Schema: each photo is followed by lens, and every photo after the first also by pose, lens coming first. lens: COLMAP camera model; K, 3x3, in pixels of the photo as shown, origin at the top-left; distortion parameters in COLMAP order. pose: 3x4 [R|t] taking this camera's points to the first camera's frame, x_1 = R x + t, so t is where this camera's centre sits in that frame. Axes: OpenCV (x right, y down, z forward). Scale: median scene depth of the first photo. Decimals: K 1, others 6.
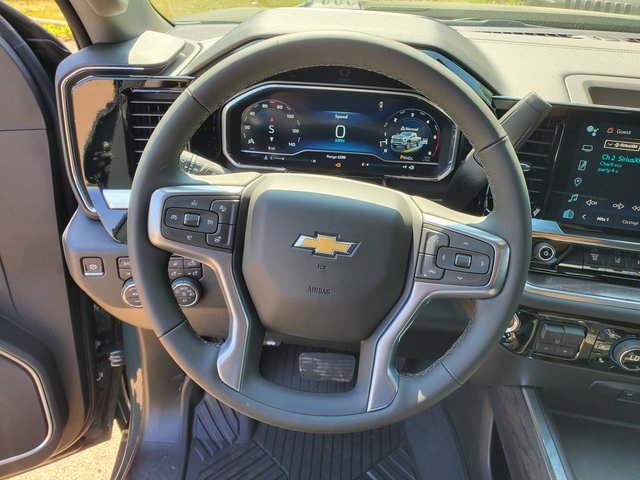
lens RADIAL K [[496.0, 0, 324.2], [0, 496.0, 226.2], [0, 0, 1]] dist [0.009369, -0.025327]
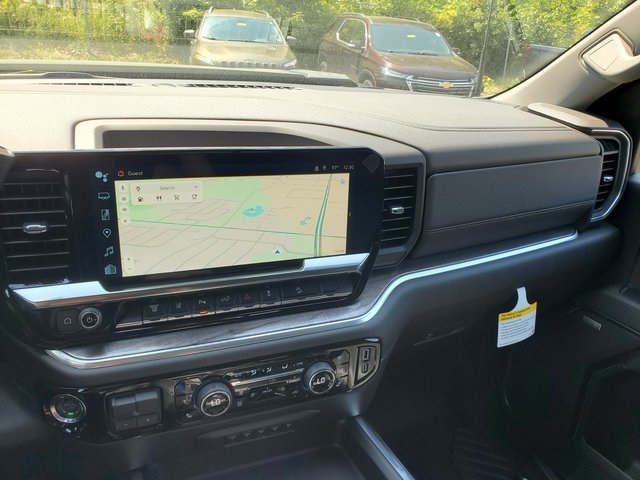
lens RADIAL K [[496.0, 0, 324.4], [0, 496.0, 228.7], [0, 0, 1]] dist [0.009369, -0.025327]
pose [[0.837236, -0.183950, 0.514974, 0.432763], [0.239568, 0.969926, -0.043026, 0.041538], [-0.491572, 0.159394, 0.856125, 0.036402]]
